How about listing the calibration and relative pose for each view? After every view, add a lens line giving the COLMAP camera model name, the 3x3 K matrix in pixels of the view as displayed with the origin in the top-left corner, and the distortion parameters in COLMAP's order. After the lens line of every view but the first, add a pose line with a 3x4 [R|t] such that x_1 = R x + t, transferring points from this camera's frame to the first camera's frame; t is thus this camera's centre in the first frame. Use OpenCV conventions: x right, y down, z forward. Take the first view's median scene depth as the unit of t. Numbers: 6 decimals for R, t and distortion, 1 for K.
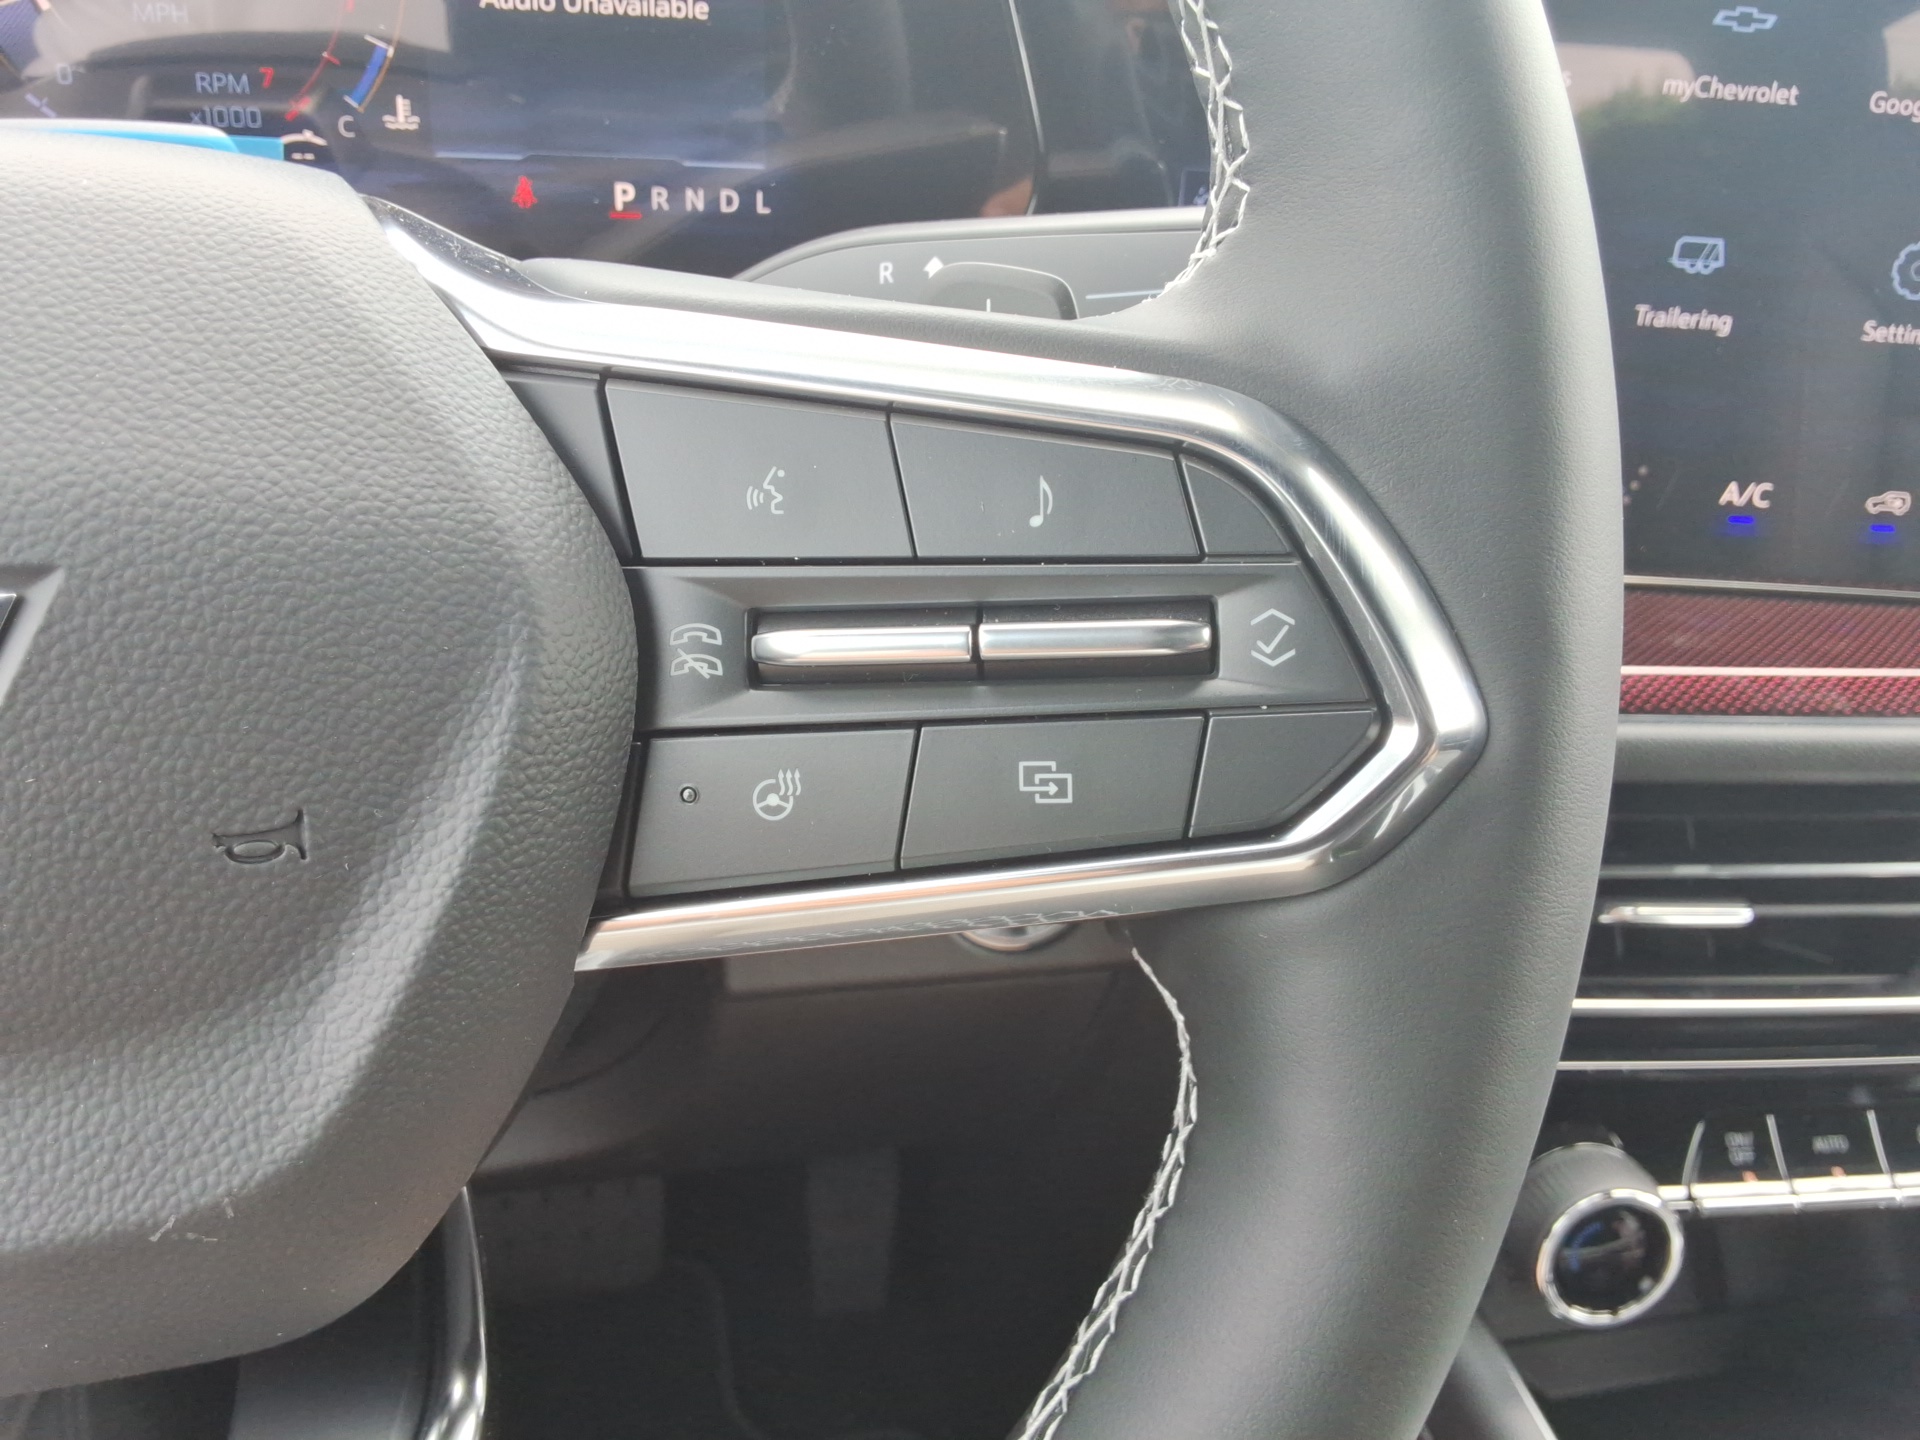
lens RADIAL K [[1551.6, 0, 965.0], [0, 1551.6, 708.6], [0, 0, 1]] dist [0.099073, -0.138090]
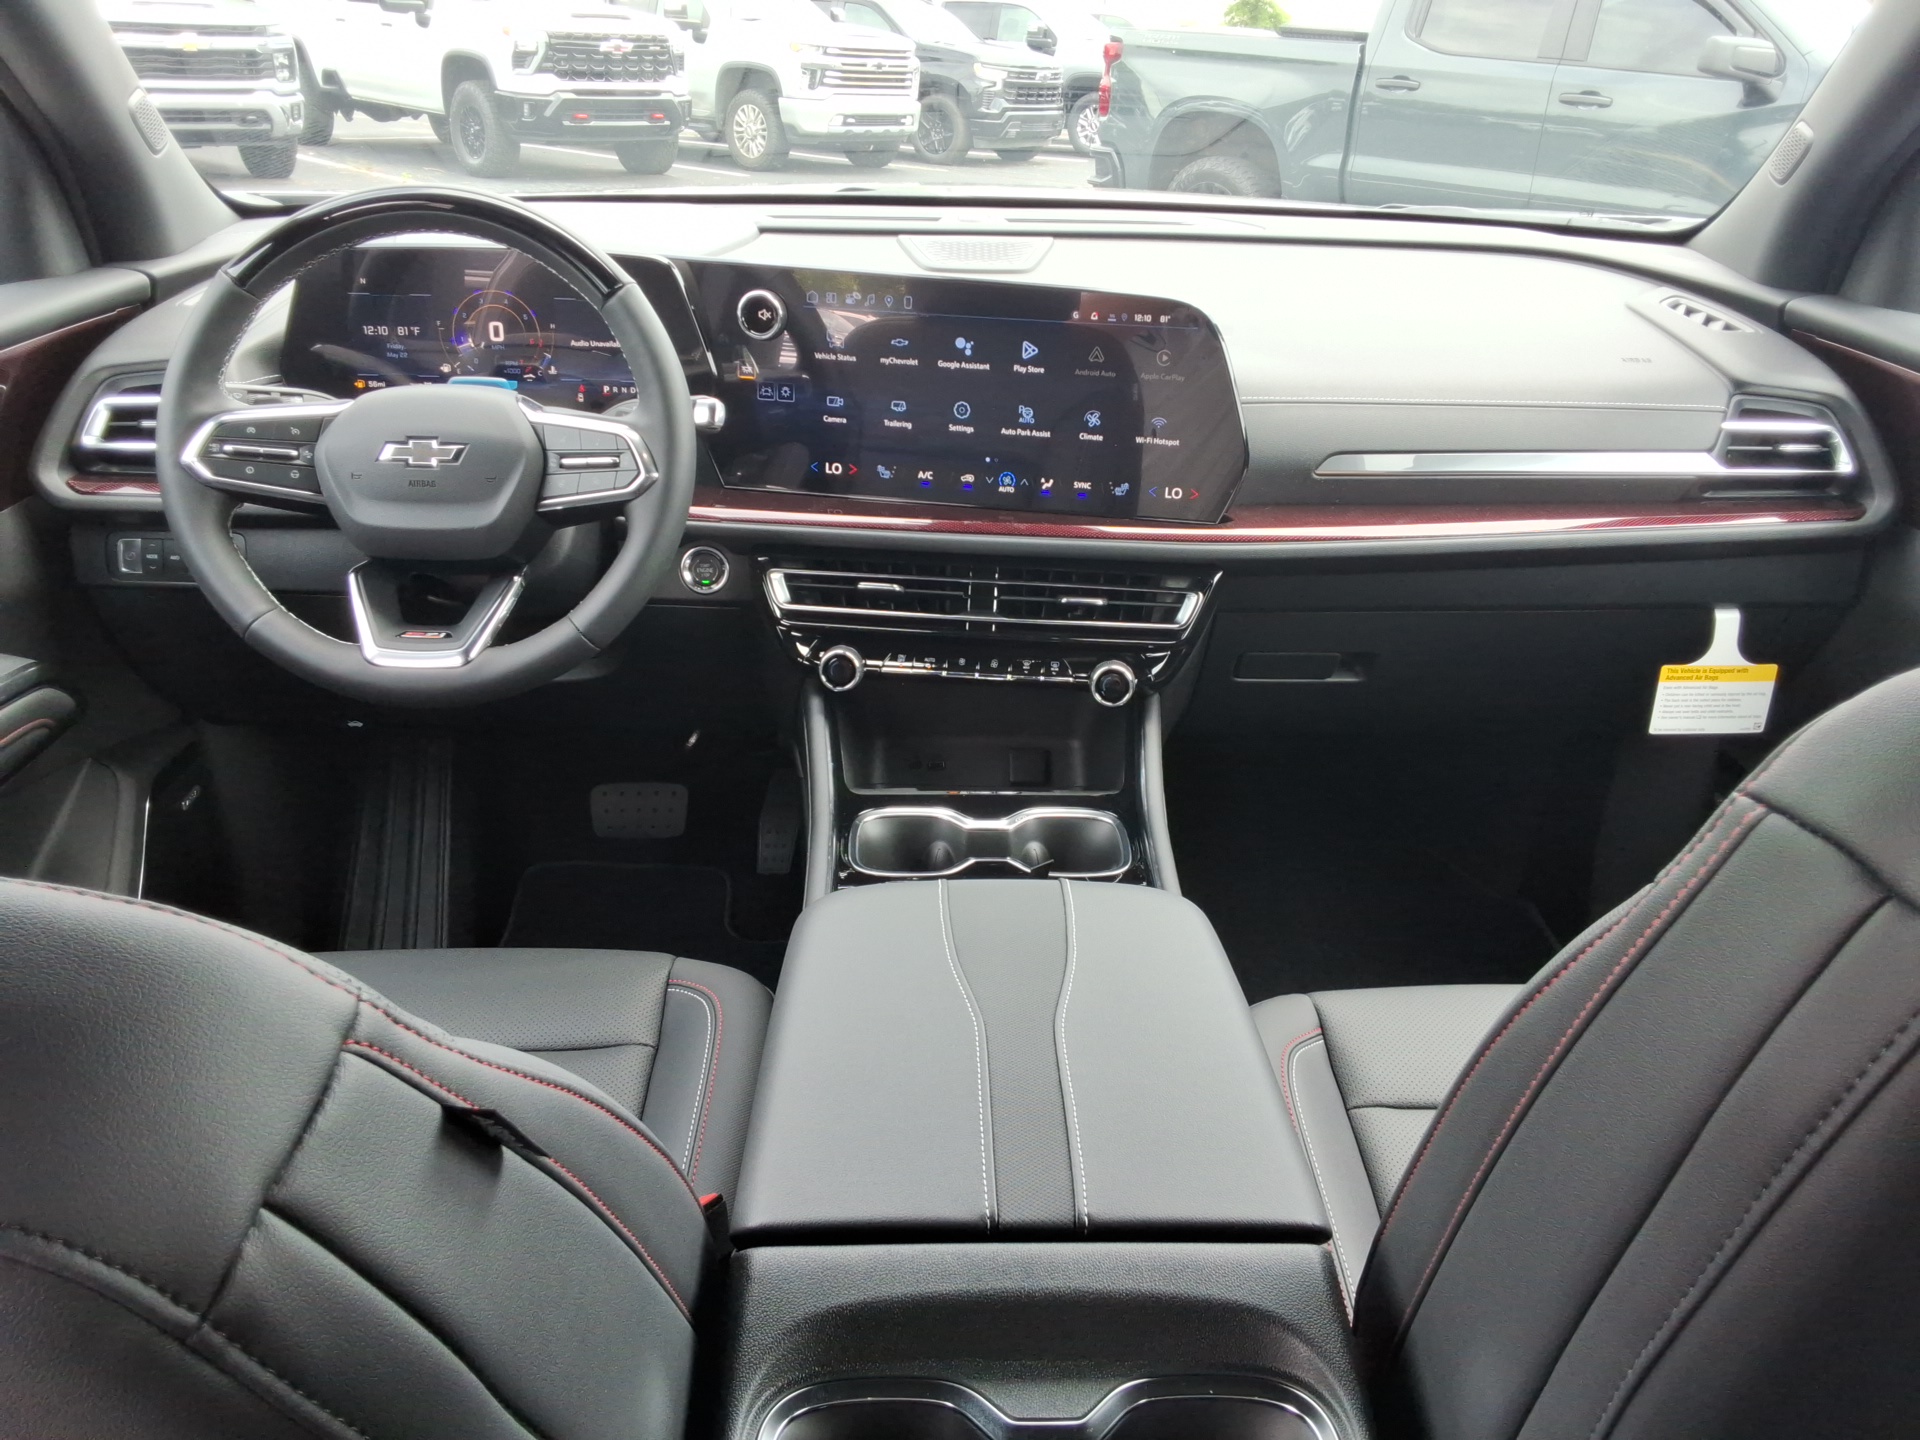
lens RADIAL K [[1551.6, 0, 993.9], [0, 1551.6, 724.7], [0, 0, 1]] dist [0.099073, -0.138090]
pose [[0.981290, 0.042971, -0.187678, 2.842152], [-0.055045, 0.996703, -0.059601, 1.307695], [0.184498, 0.068817, 0.980421, -4.914581]]
